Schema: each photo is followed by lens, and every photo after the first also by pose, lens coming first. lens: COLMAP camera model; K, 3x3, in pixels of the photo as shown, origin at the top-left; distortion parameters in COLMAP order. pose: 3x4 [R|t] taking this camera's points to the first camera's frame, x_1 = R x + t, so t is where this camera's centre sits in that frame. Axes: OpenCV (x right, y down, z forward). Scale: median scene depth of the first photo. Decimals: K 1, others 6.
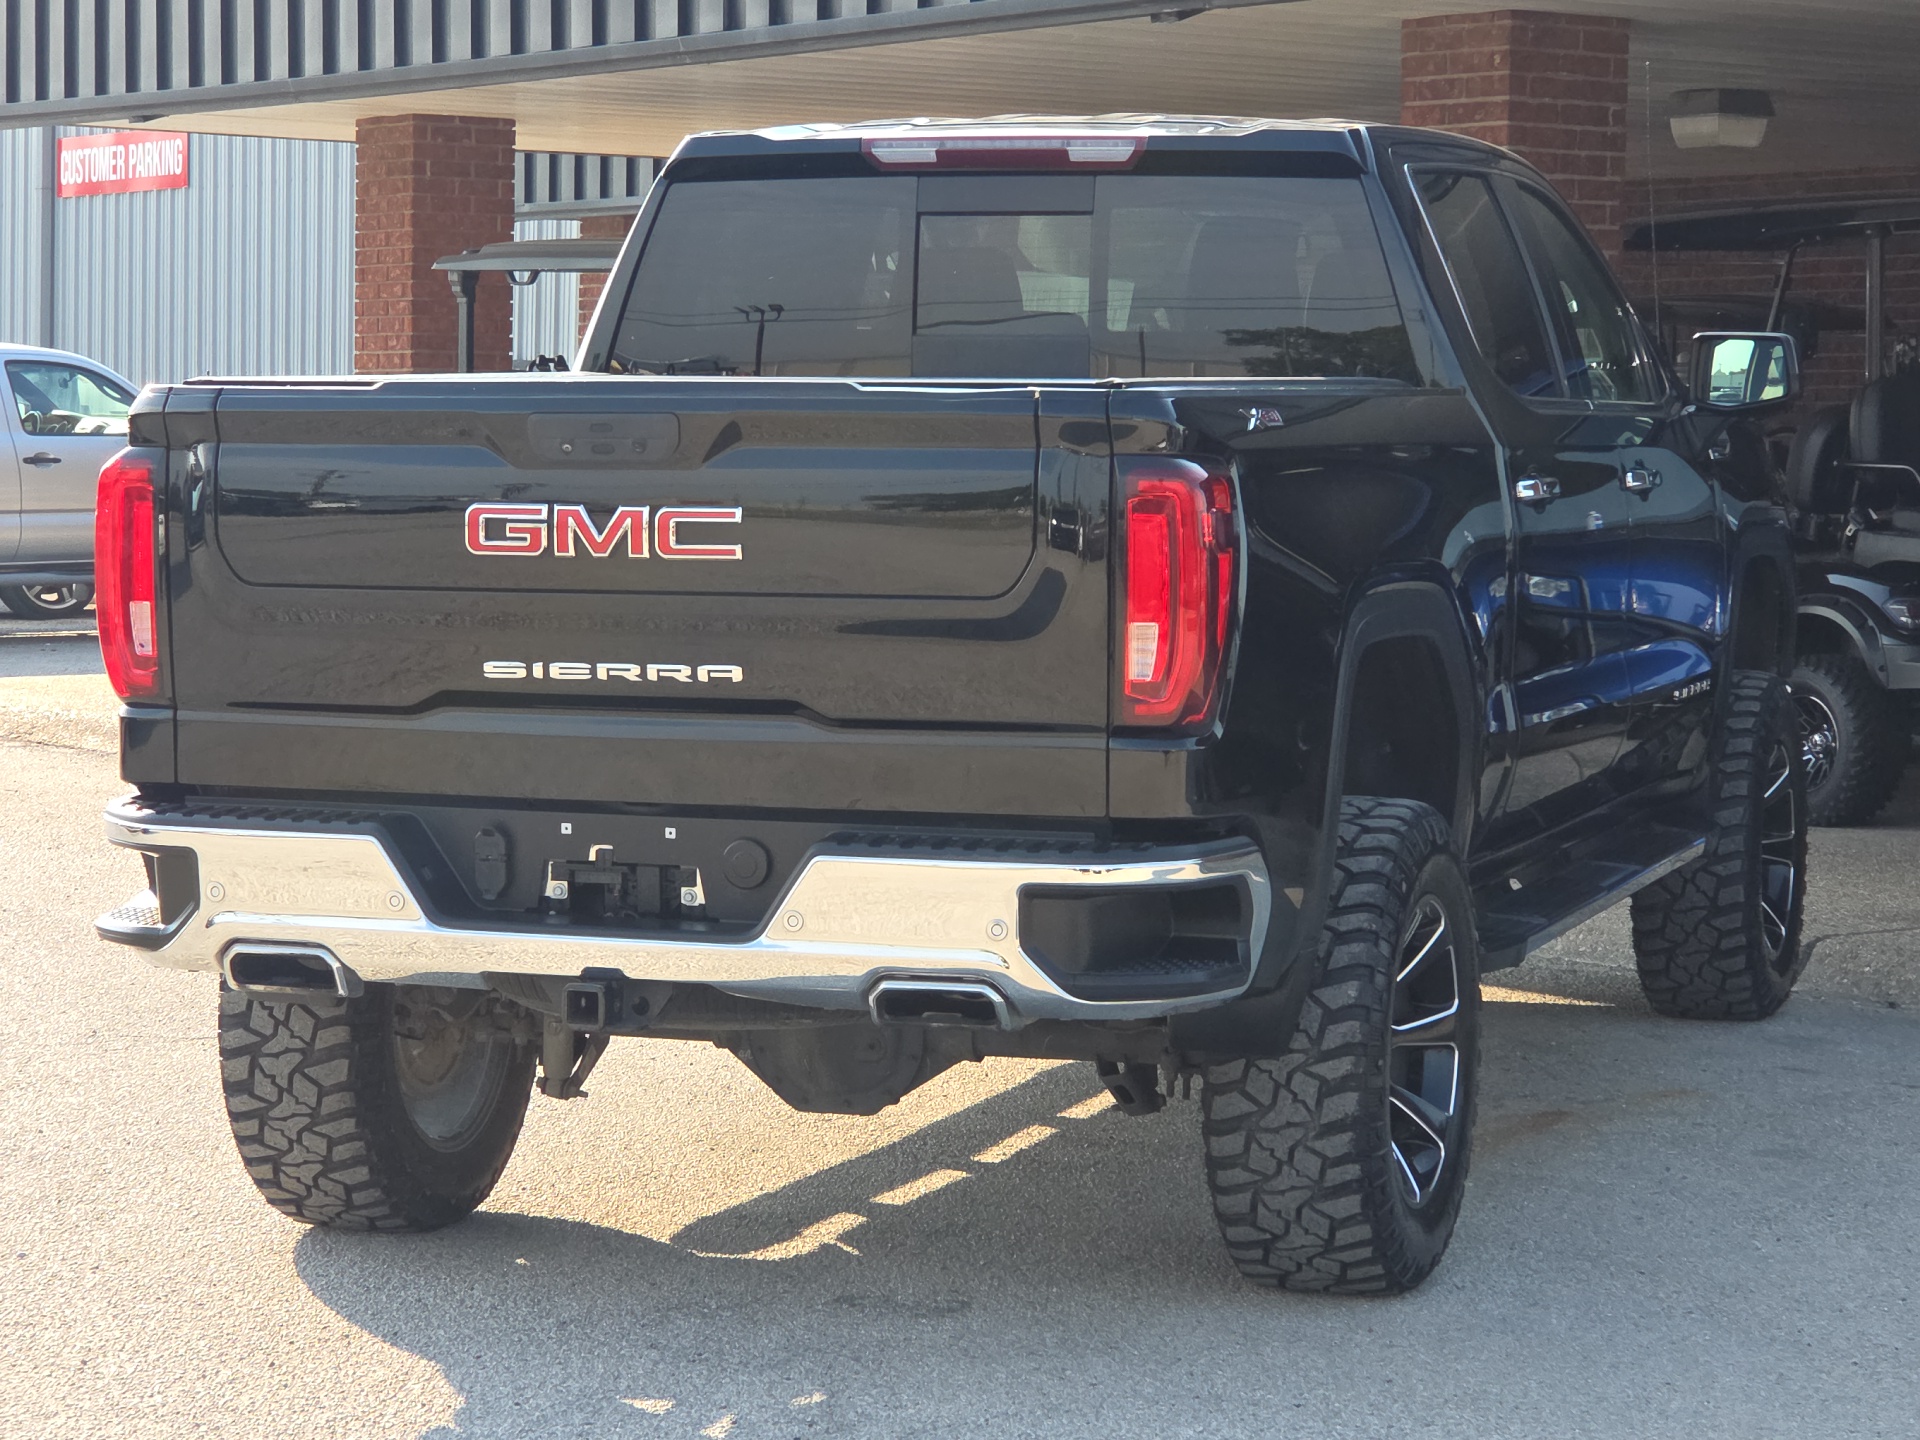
lens RADIAL K [[5119.4, 0, 960.0], [0, 5119.4, 720.0], [0, 0, 1]] dist [-1.434382, 28.522577]
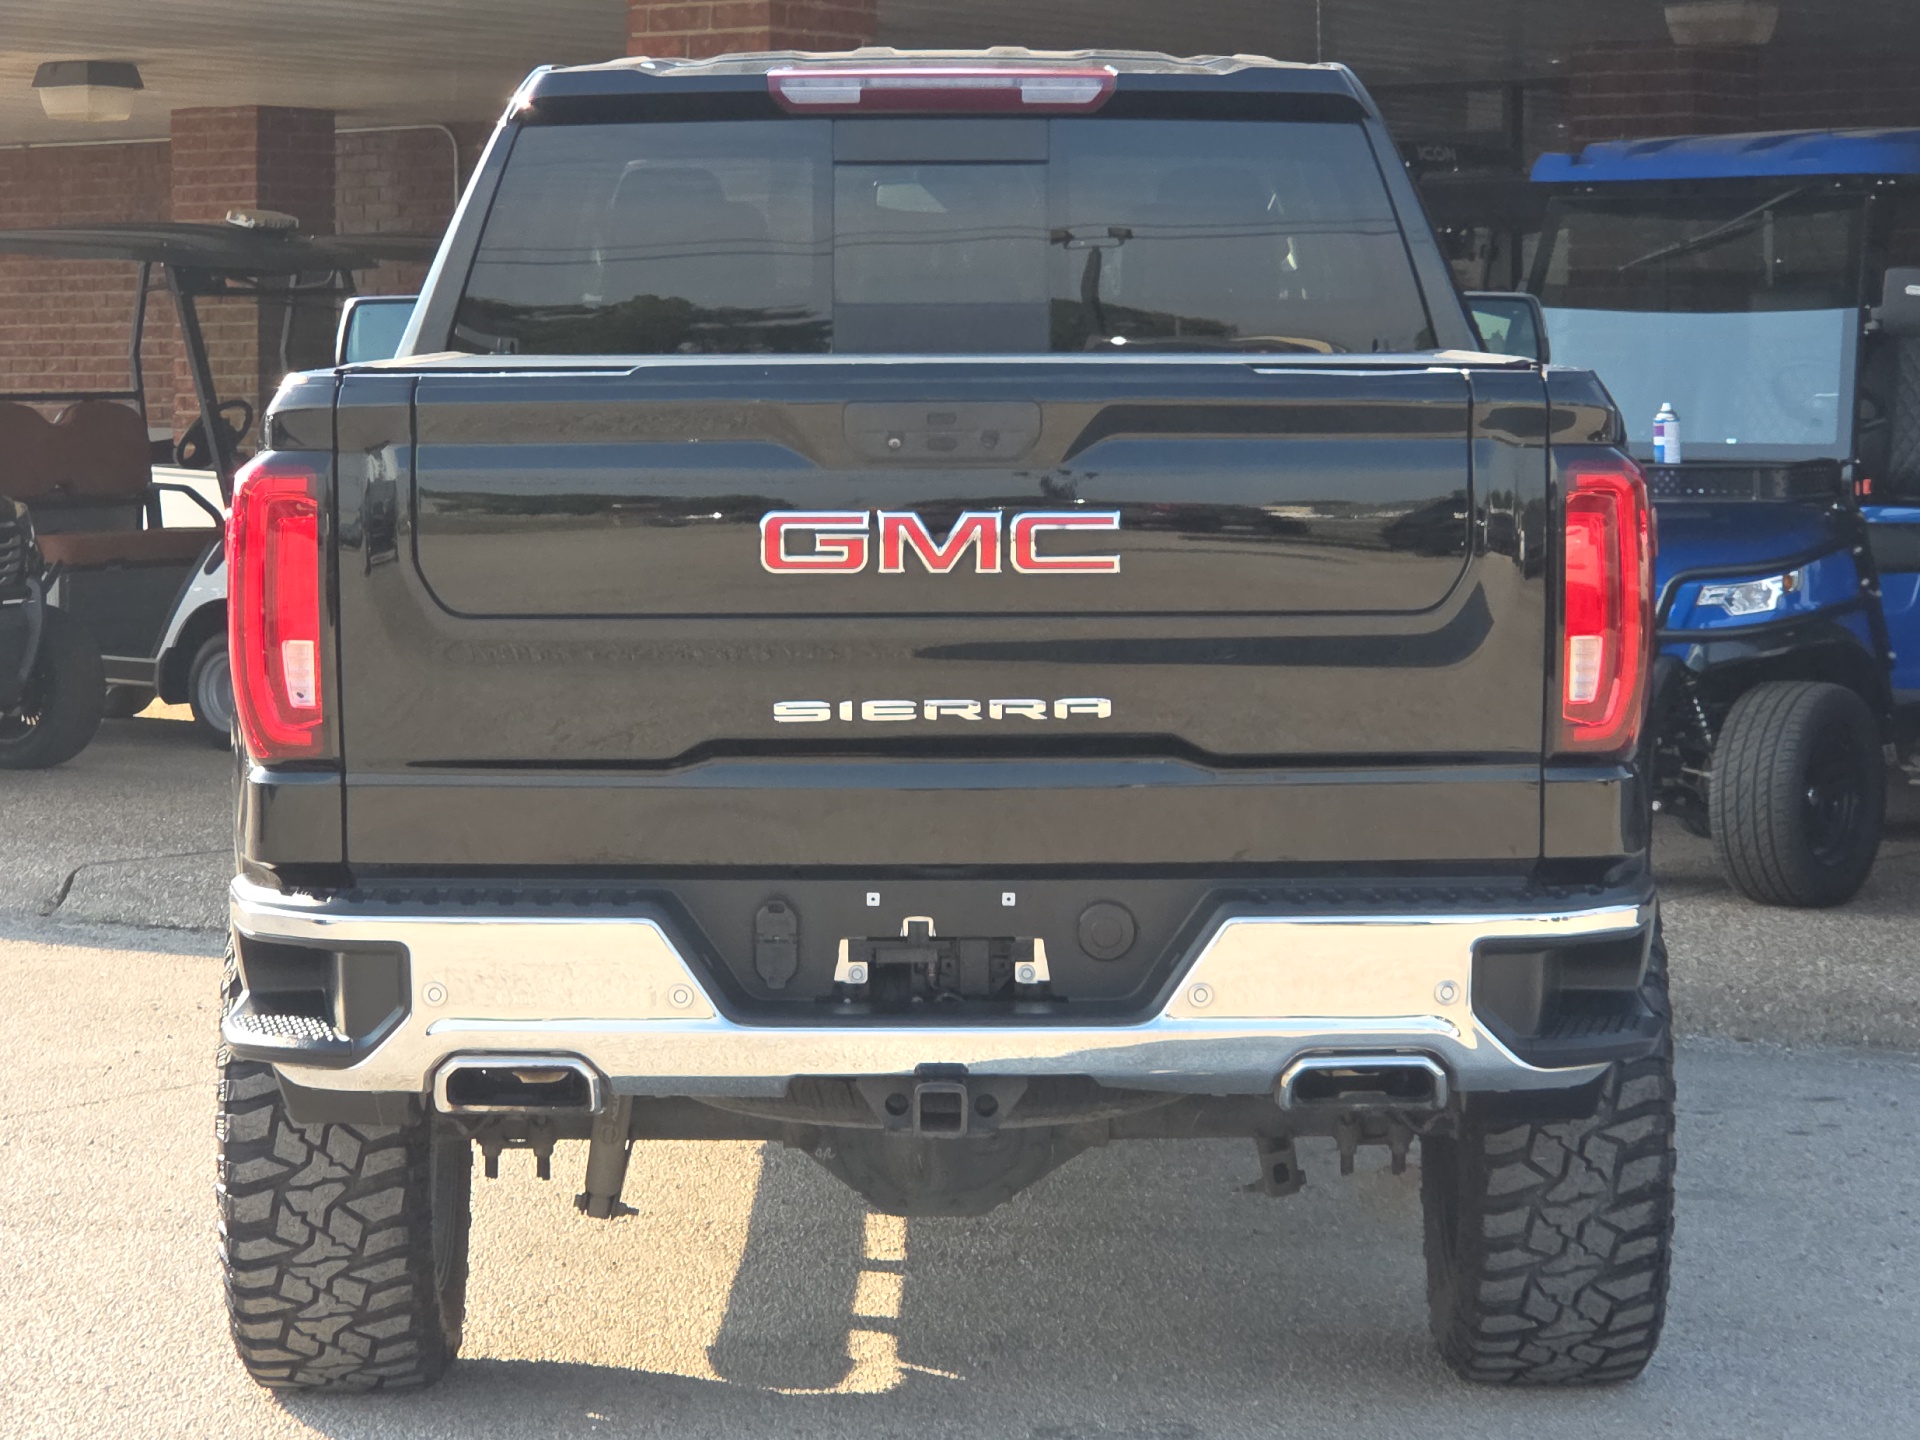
lens RADIAL K [[5591.6, 0, 960.0], [0, 5591.6, 720.0], [0, 0, 1]] dist [-1.252334, 23.624330]
pose [[0.945776, -0.032108, 0.323228, -0.347349], [0.031450, 0.999479, 0.007260, -0.013811], [-0.323293, 0.003299, 0.946293, 0.123324]]
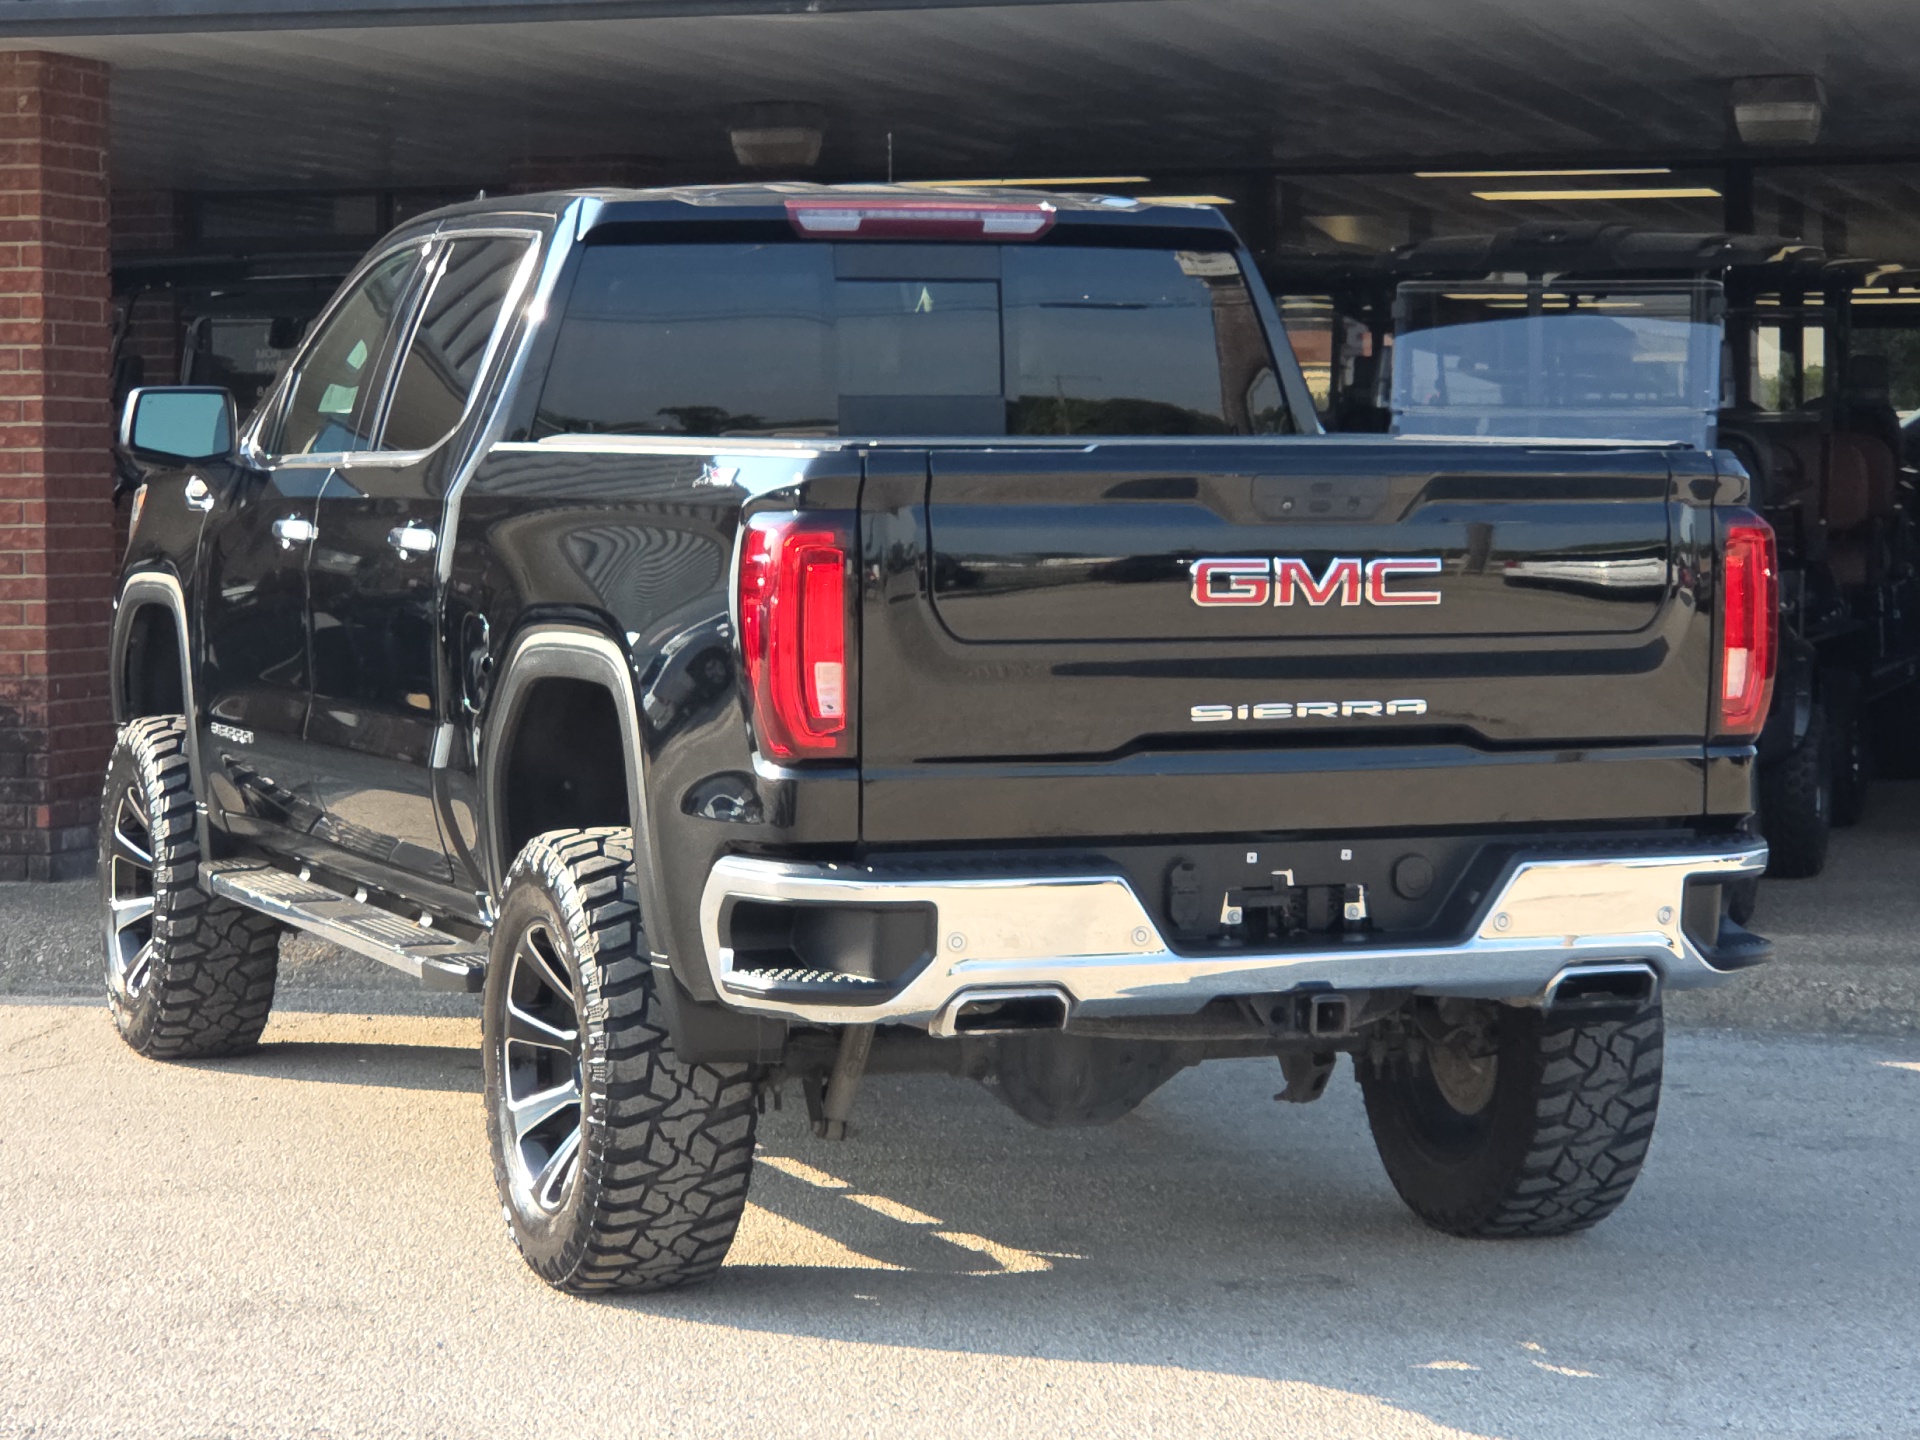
lens RADIAL K [[5591.6, 0, 960.0], [0, 5591.6, 720.0], [0, 0, 1]] dist [-1.252334, 23.624330]
pose [[0.773395, -0.041218, 0.632583, -0.845232], [0.048611, 0.998802, 0.005648, -0.017113], [-0.632057, 0.026383, 0.774472, 0.115848]]
